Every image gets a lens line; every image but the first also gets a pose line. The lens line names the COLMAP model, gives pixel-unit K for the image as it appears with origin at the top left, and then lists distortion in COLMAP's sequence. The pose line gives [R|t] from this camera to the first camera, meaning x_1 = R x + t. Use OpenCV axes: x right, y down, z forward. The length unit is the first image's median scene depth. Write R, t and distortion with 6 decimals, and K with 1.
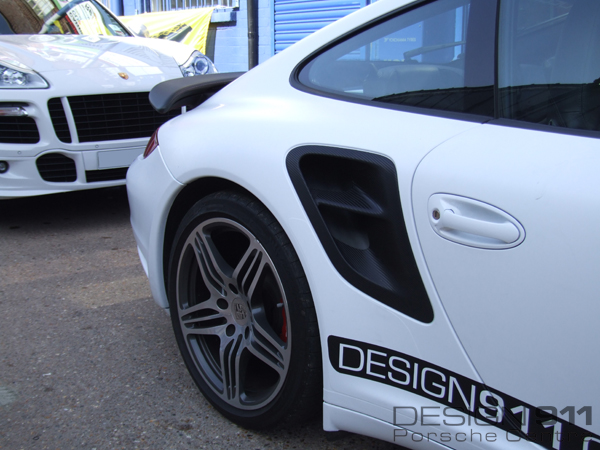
lens RADIAL K [[726.3, 0, 300.0], [0, 726.3, 225.0], [0, 0, 1]] dist [-0.131717, 0.274792]
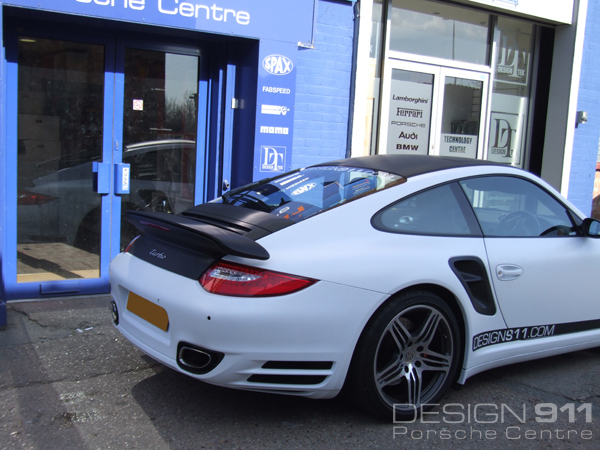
lens RADIAL K [[726.3, 0, 300.0], [0, 726.3, 225.0], [0, 0, 1]] dist [-0.131717, 0.274792]
pose [[0.127883, -0.106301, 0.986076, -1.833699], [0.180172, 0.980186, 0.082300, -0.393628], [-0.975287, 0.167138, 0.144502, 0.936333]]
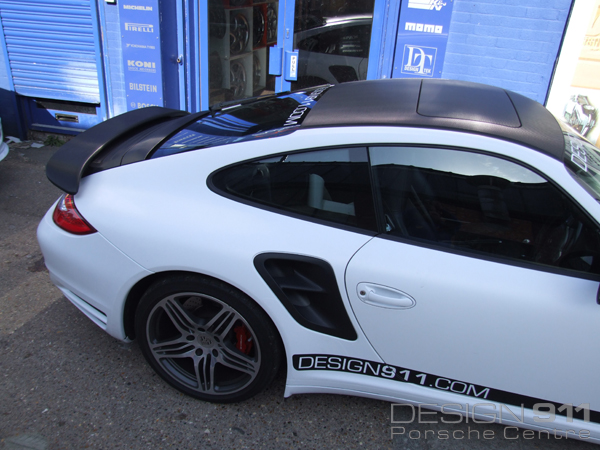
lens RADIAL K [[533.9, 0, 300.0], [0, 533.9, 225.0], [0, 0, 1]] dist [-0.128626, 0.129946]
pose [[0.818349, -0.218689, 0.531488, -0.465188], [0.077534, 0.958331, 0.274937, -0.417519], [-0.569467, -0.183786, 0.801205, 0.003401]]
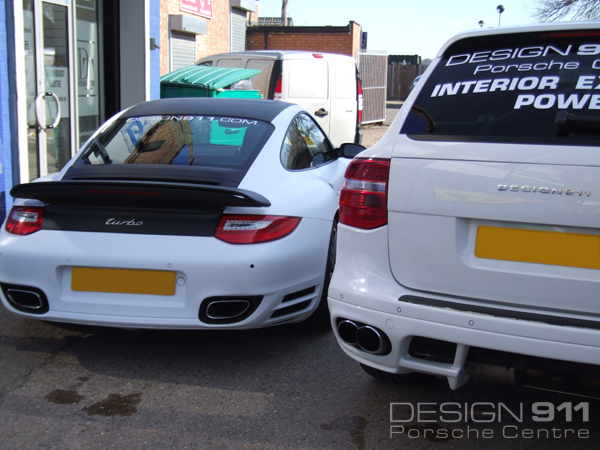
lens RADIAL K [[882.4, 0, 300.0], [0, 882.4, 225.0], [0, 0, 1]] dist [-0.053582, 0.070805]
pose [[-0.642556, -0.135998, 0.754073, -1.952997], [0.160680, 0.938327, 0.306145, -0.813710], [-0.749202, 0.317880, -0.581076, 2.495687]]
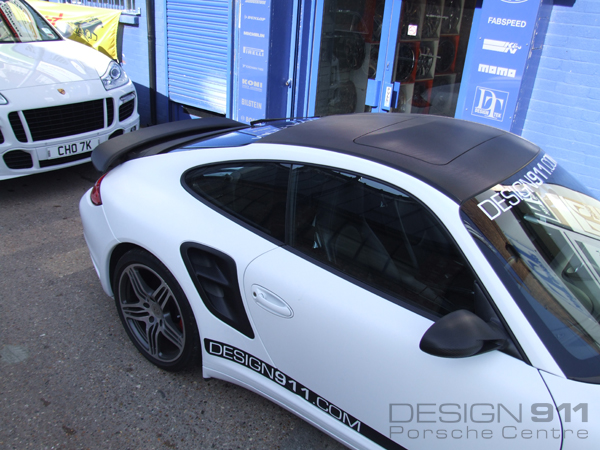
lens RADIAL K [[533.9, 0, 300.0], [0, 533.9, 225.0], [0, 0, 1]] dist [-0.128626, 0.129946]
pose [[0.978340, -0.018786, 0.206150, 0.002111], [-0.024742, 0.978122, 0.206554, -0.377886], [-0.205520, -0.207181, 0.956471, -0.318528]]
